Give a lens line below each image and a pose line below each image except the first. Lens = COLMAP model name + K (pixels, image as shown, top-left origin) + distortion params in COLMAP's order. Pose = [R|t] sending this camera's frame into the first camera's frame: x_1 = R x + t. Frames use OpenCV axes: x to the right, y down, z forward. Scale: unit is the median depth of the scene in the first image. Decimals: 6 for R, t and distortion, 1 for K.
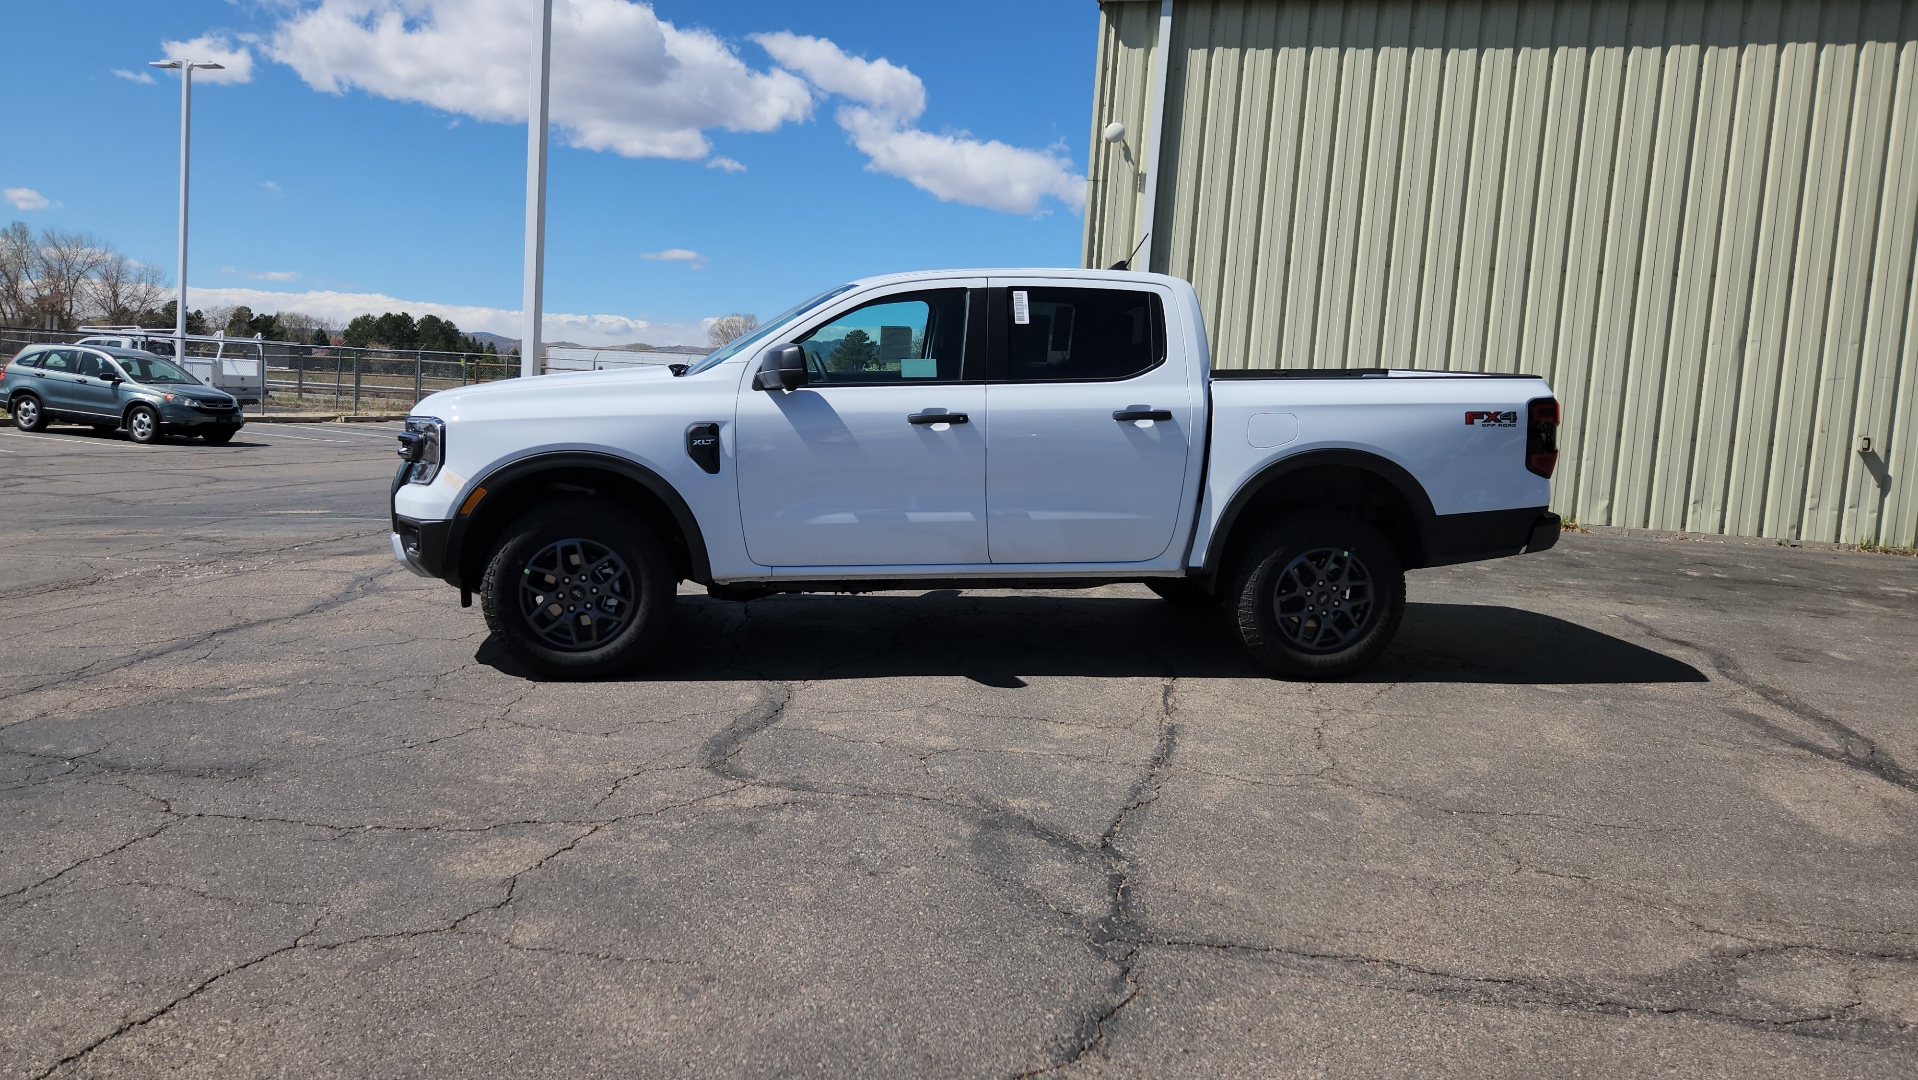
lens RADIAL K [[1287.4, 0, 924.1], [0, 1287.4, 518.9], [0, 0, 1]] dist [0.073030, -0.060650]
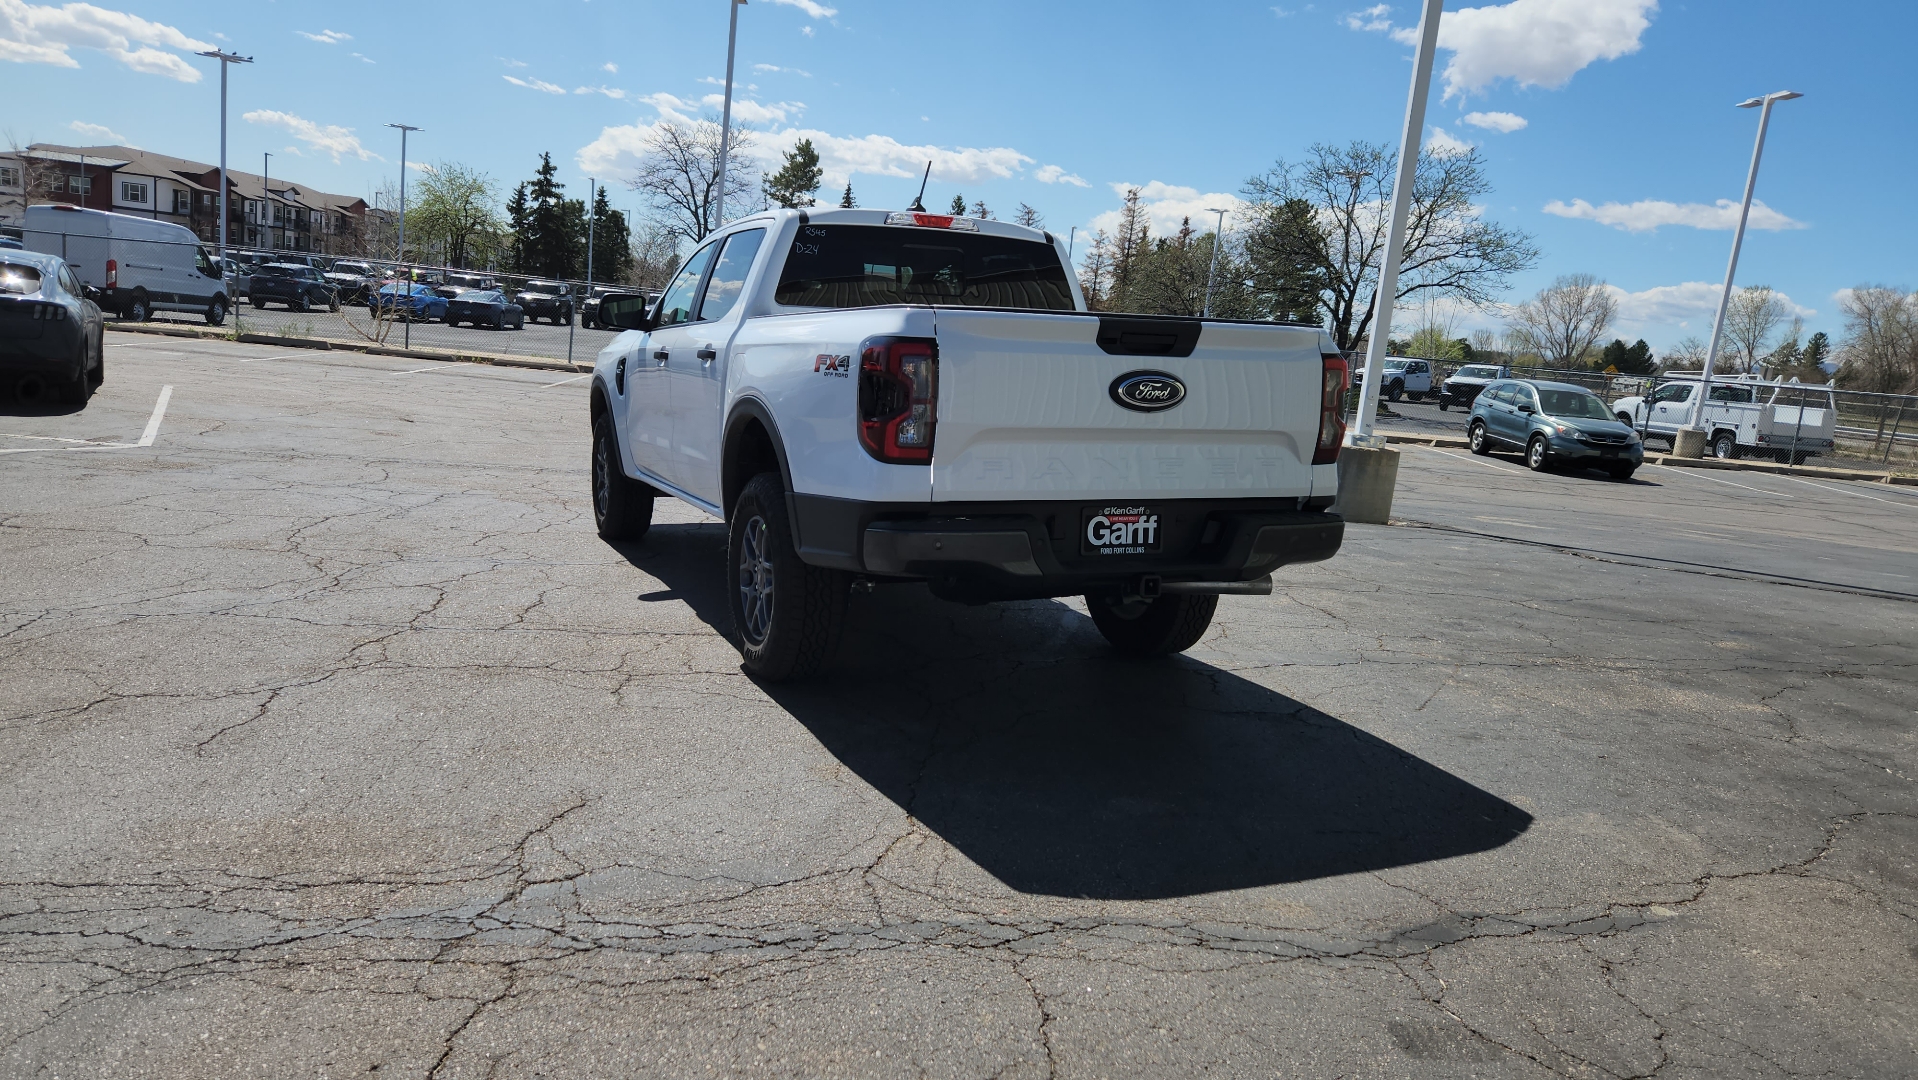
lens RADIAL K [[1279.7, 0, 913.1], [0, 1279.7, 548.9], [0, 0, 1]] dist [0.075107, -0.066350]
pose [[0.275300, 0.139913, -0.951123, 1.145040], [-0.164933, 0.981558, 0.096650, -0.054880], [0.947104, 0.130264, 0.293299, 0.872534]]
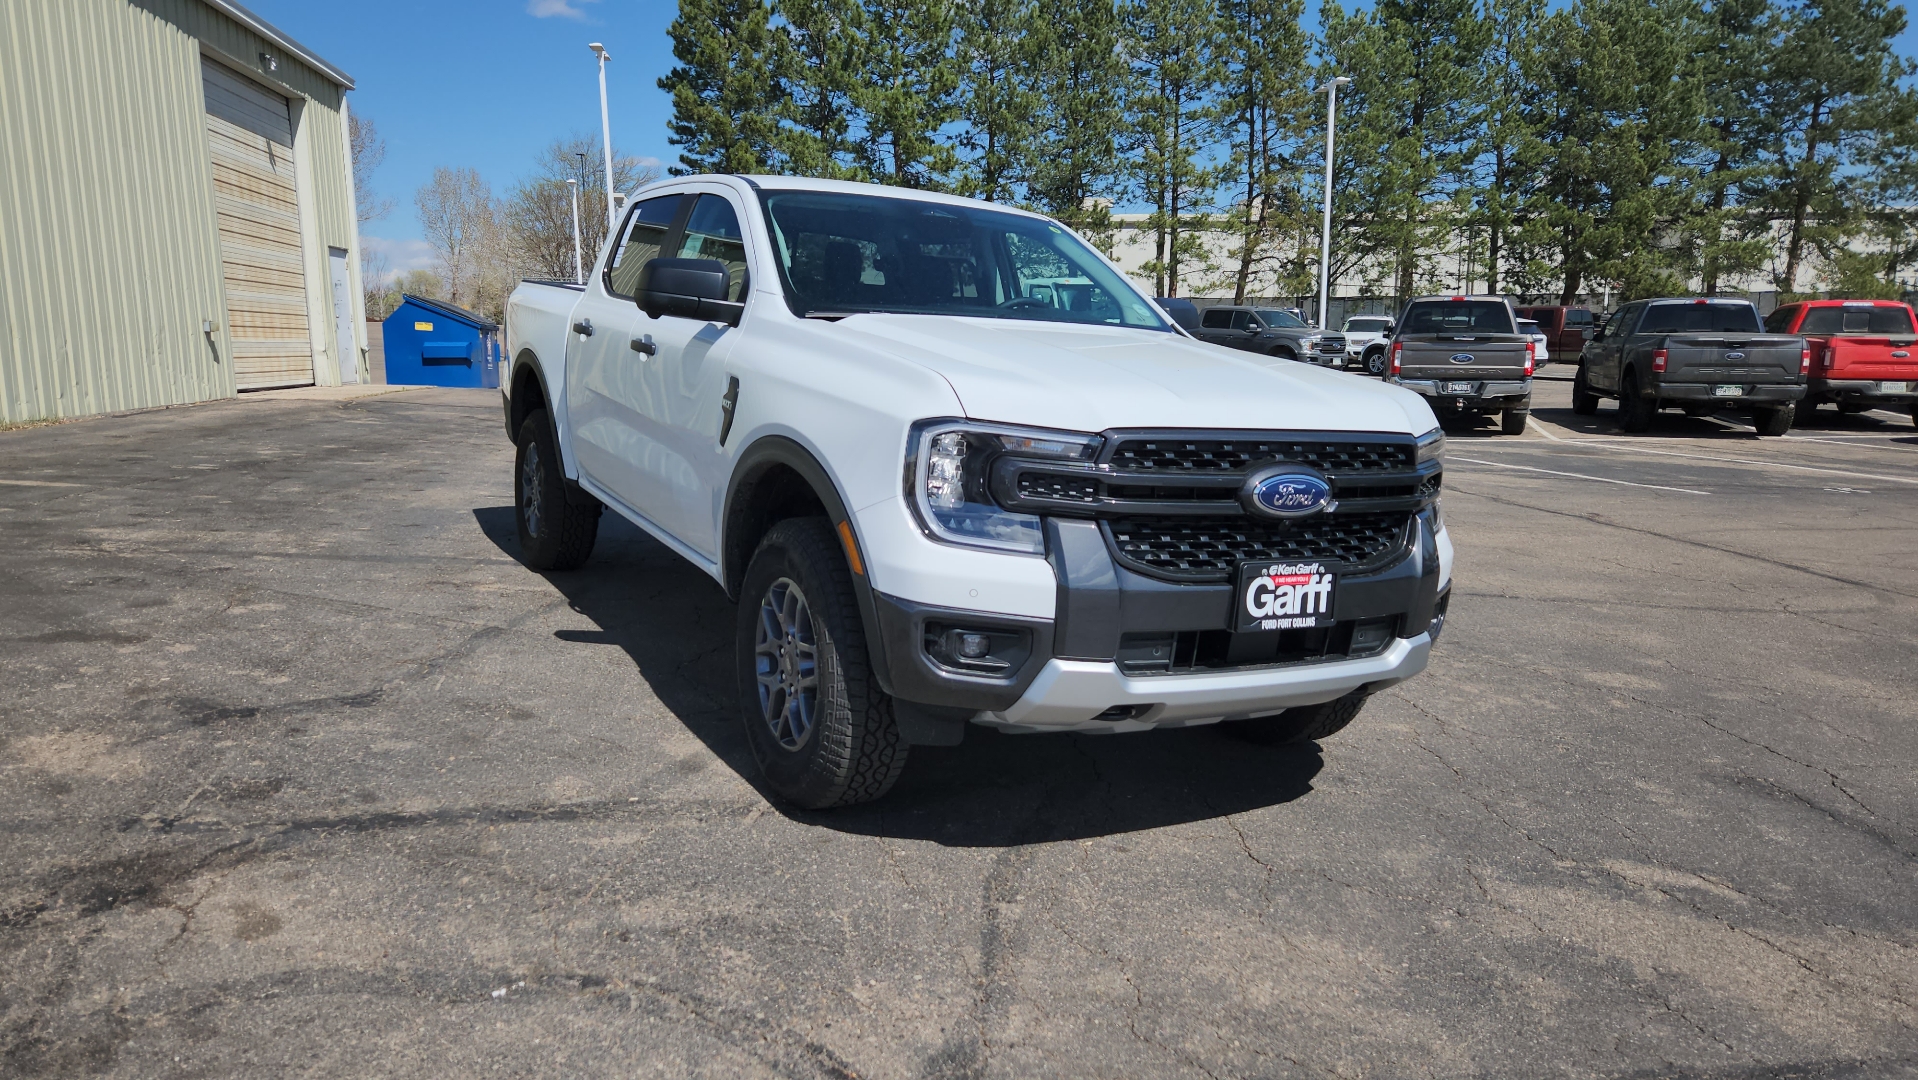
lens RADIAL K [[1271.5, 0, 942.9], [0, 1271.5, 546.6], [0, 0, 1]] dist [0.075010, -0.056510]
pose [[-0.364924, -0.210573, 0.906912, -0.856975], [0.052625, 0.967865, 0.245901, -0.186446], [-0.929549, 0.137462, -0.342116, 1.400209]]
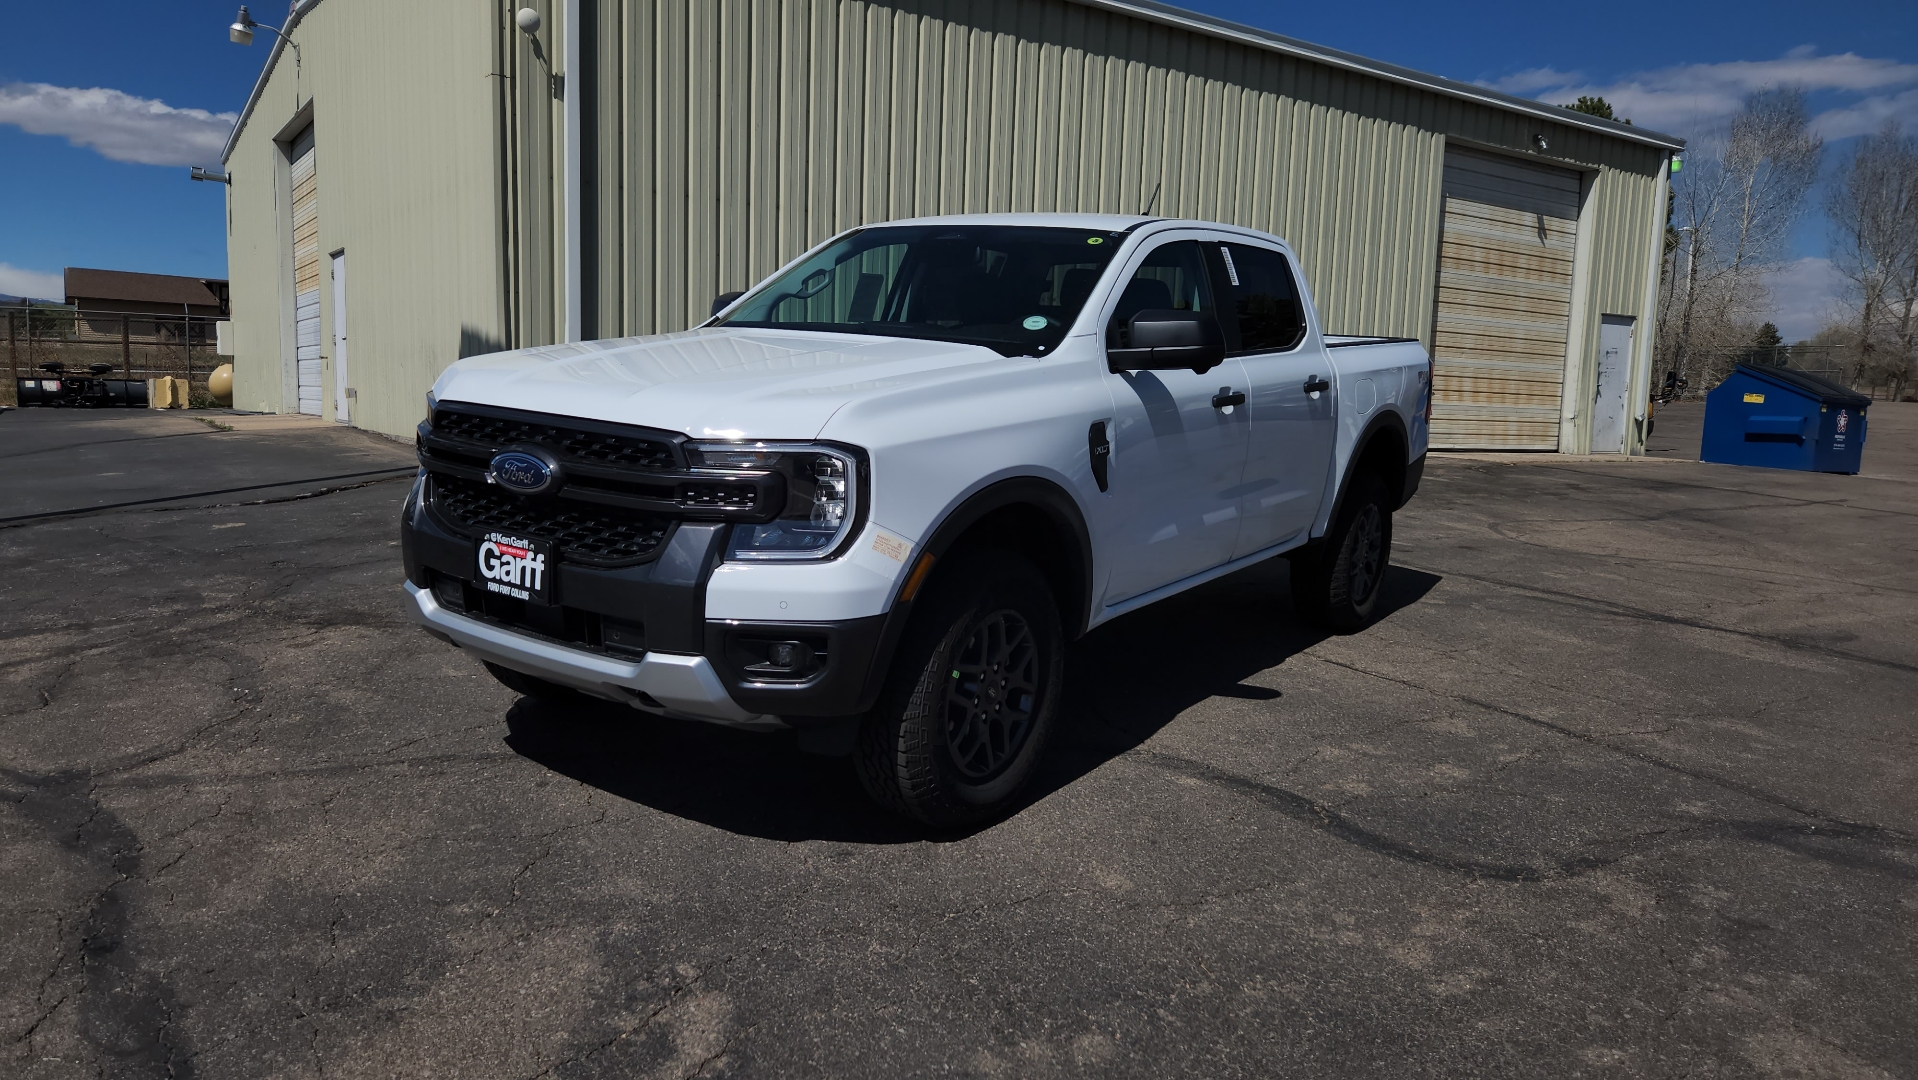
lens RADIAL K [[1282.4, 0, 922.1], [0, 1282.4, 537.2], [0, 0, 1]] dist [0.070885, -0.059225]
pose [[0.678596, -0.121670, 0.724364, -0.721031], [0.070104, 0.992412, 0.101019, -0.085264], [-0.731159, -0.017770, 0.681976, 0.556282]]
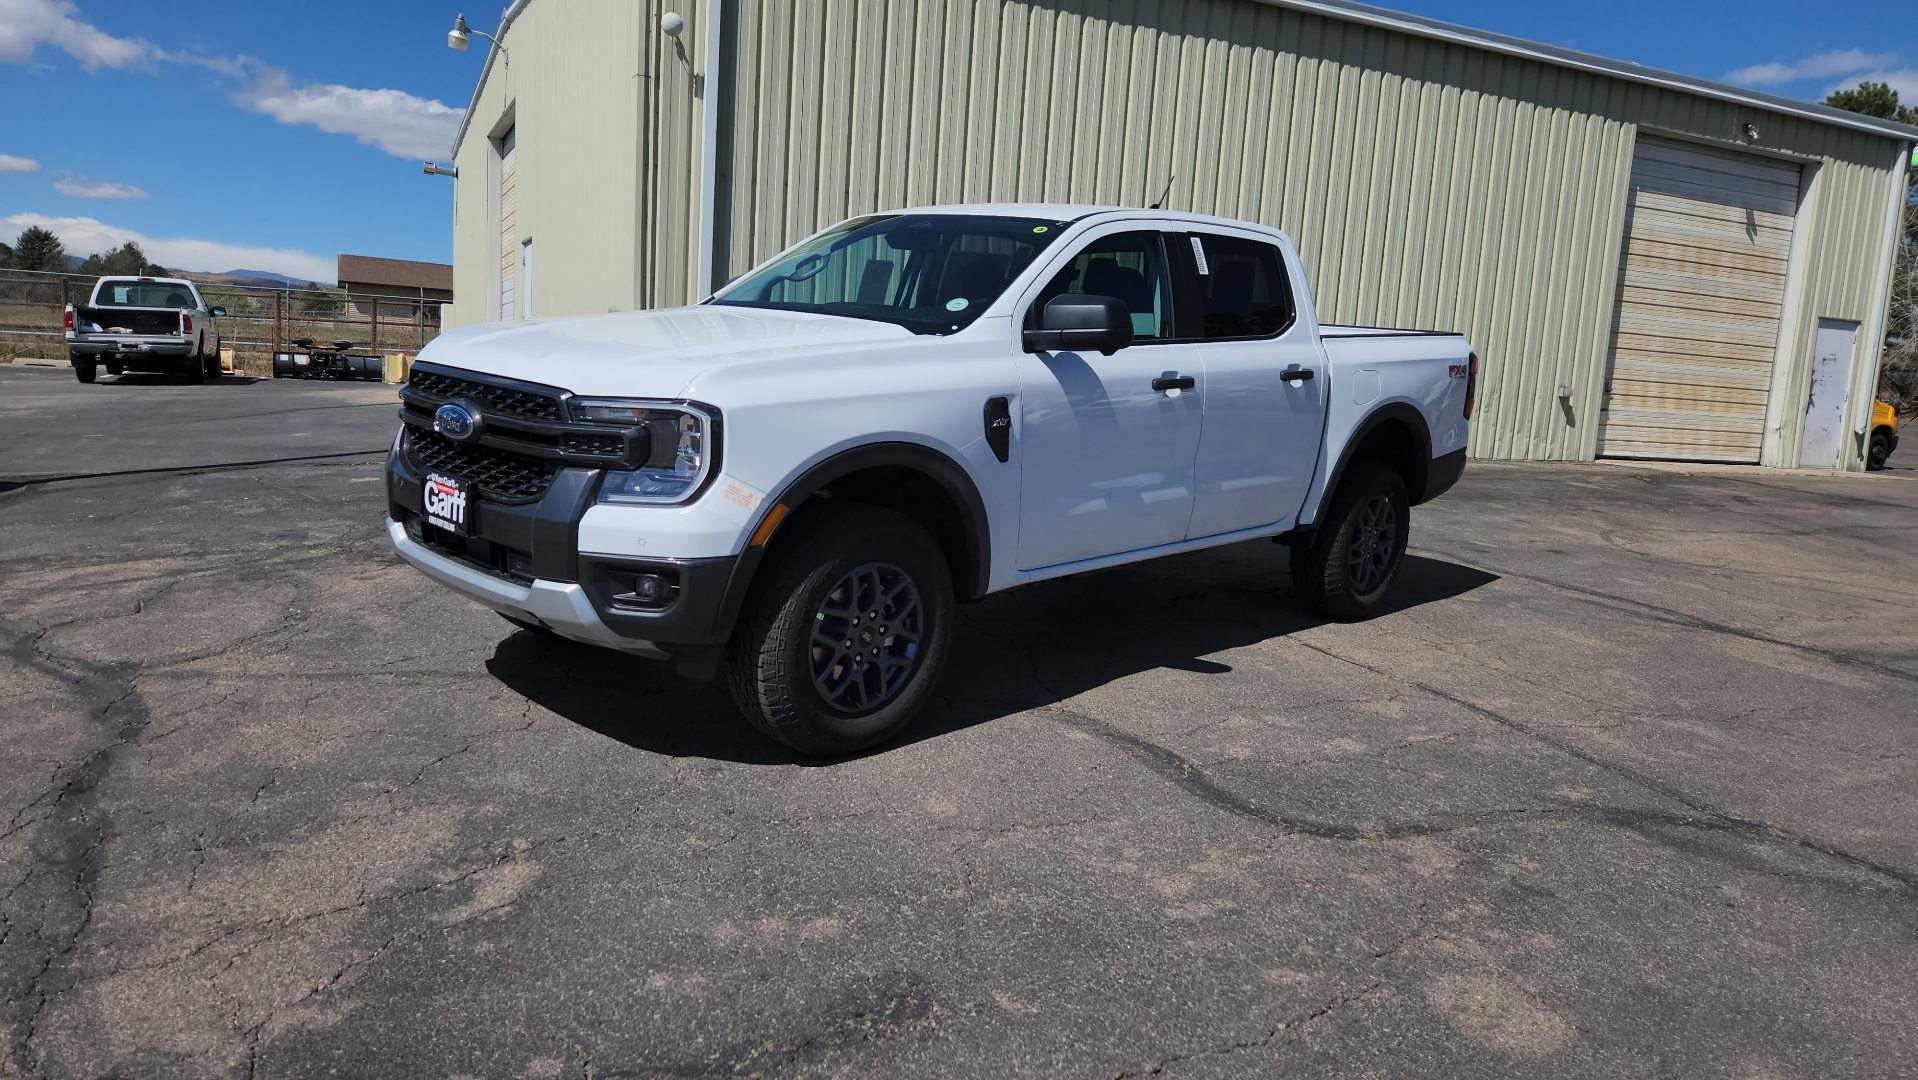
lens RADIAL K [[1279.6, 0, 942.2], [0, 1279.6, 544.3], [0, 0, 1]] dist [0.073260, -0.060167]
pose [[0.782547, -0.096859, 0.615010, -0.641980], [0.042450, 0.993826, 0.102506, -0.063260], [-0.621142, -0.054109, 0.781828, 0.395416]]
